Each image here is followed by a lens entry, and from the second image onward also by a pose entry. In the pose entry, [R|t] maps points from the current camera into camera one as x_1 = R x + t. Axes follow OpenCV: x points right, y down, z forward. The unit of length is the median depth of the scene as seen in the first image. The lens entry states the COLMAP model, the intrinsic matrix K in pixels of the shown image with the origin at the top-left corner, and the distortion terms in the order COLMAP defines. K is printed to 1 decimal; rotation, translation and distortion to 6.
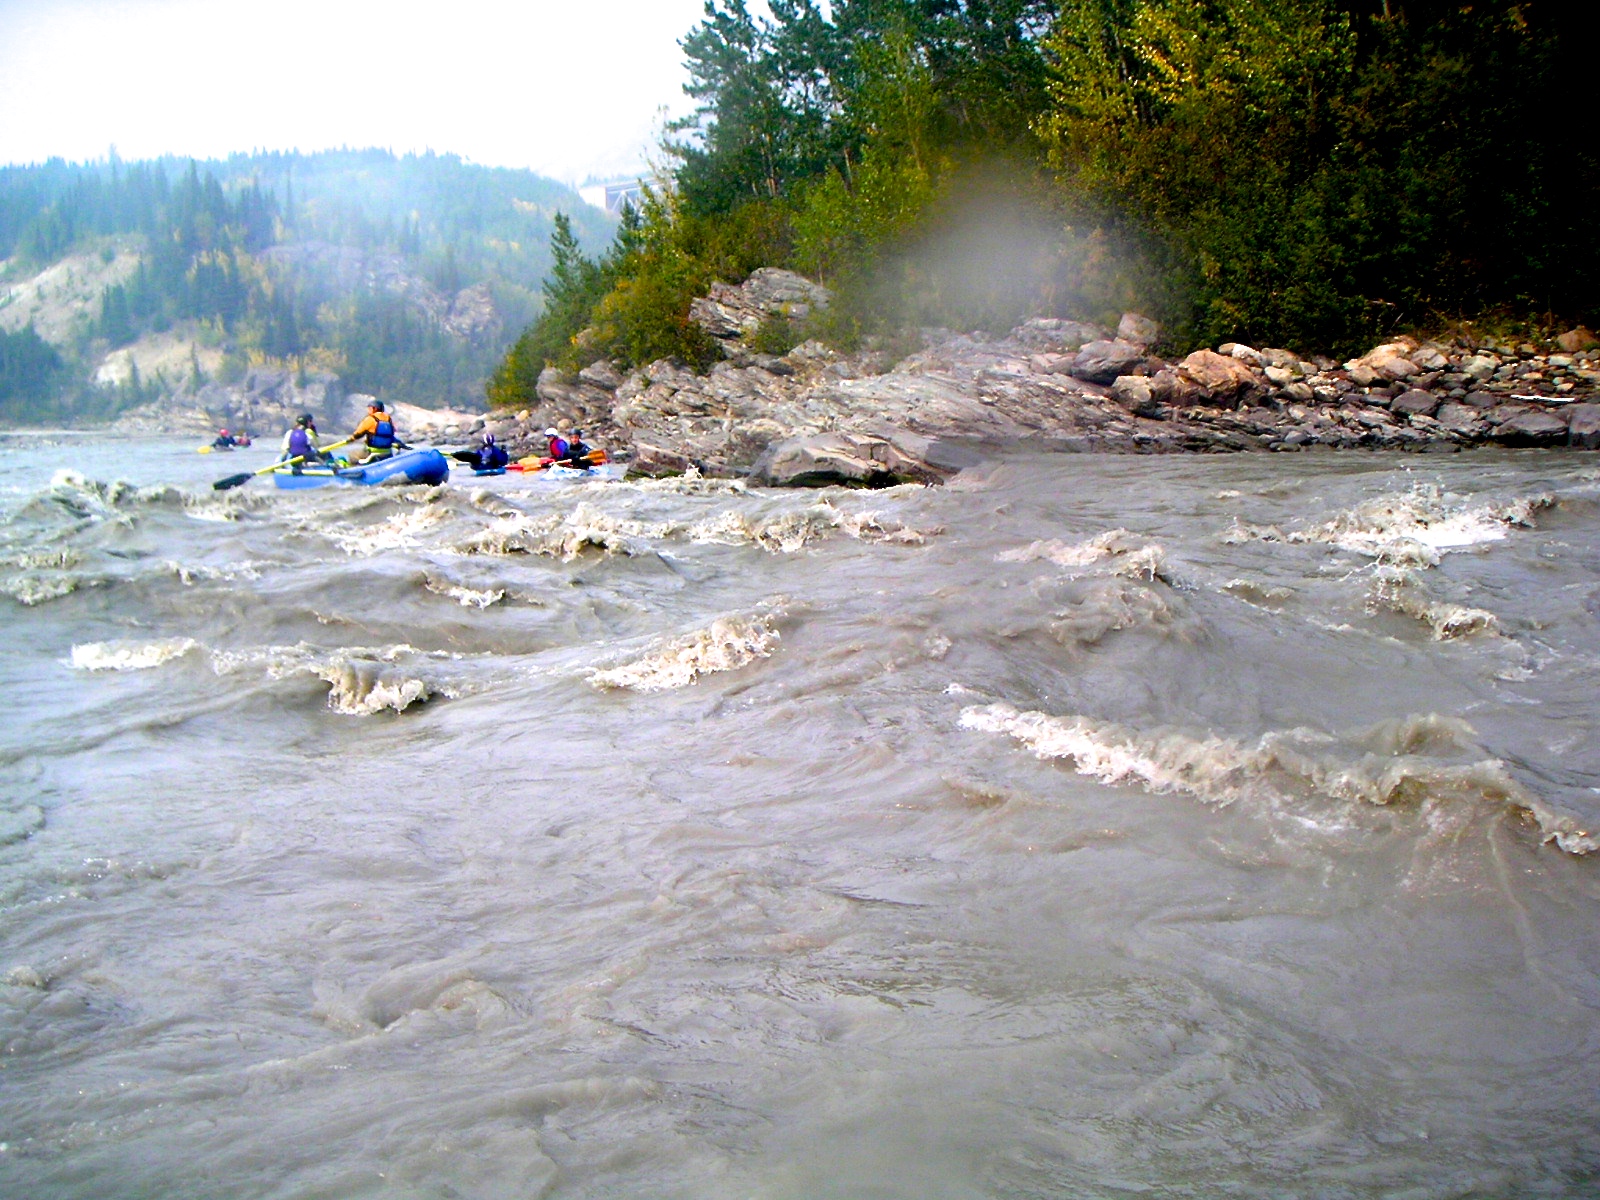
lens RADIAL K [[1853.9, 0, 800.0], [0, 1853.9, 600.0], [0, 0, 1]] dist [-0.114053, 0.011629]
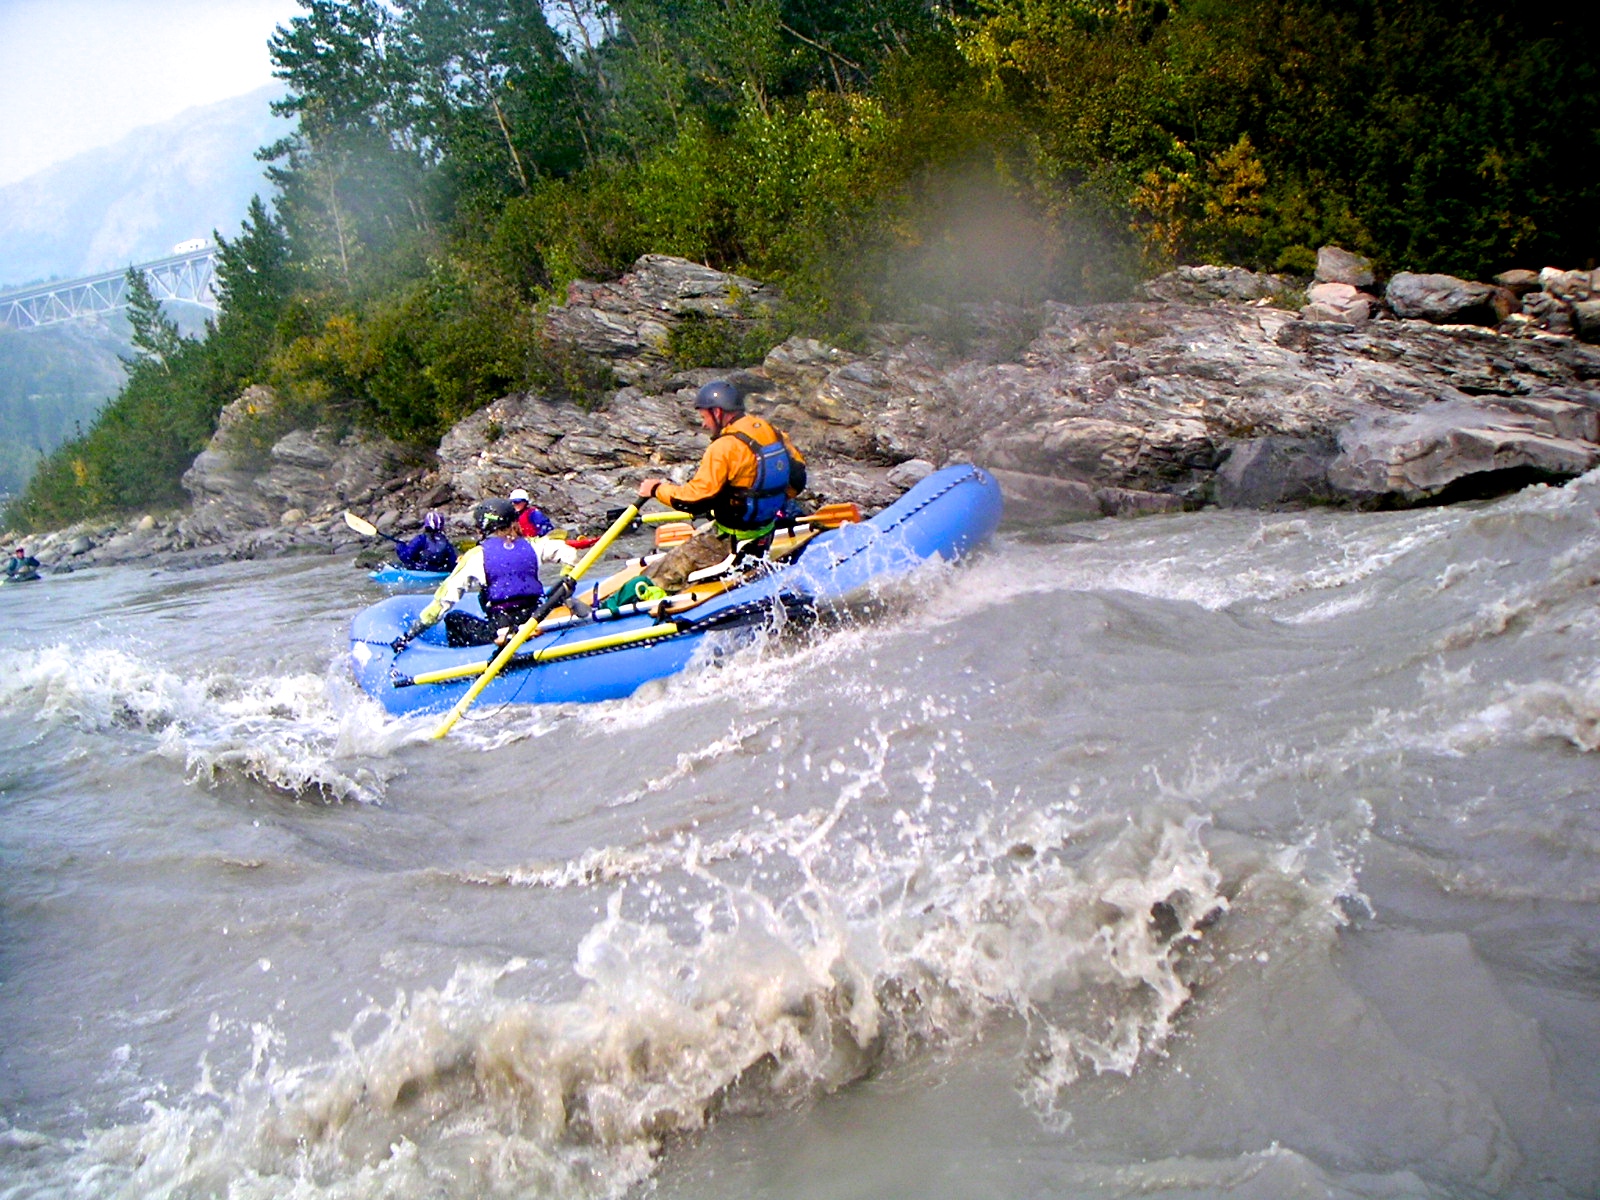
lens RADIAL K [[1853.9, 0, 800.0], [0, 1853.9, 600.0], [0, 0, 1]] dist [-0.114053, 0.011629]
pose [[0.948539, -0.118664, 0.293586, -0.189975], [0.130449, 0.991236, -0.020819, -0.027267], [-0.288543, 0.058046, 0.955706, 0.322857]]
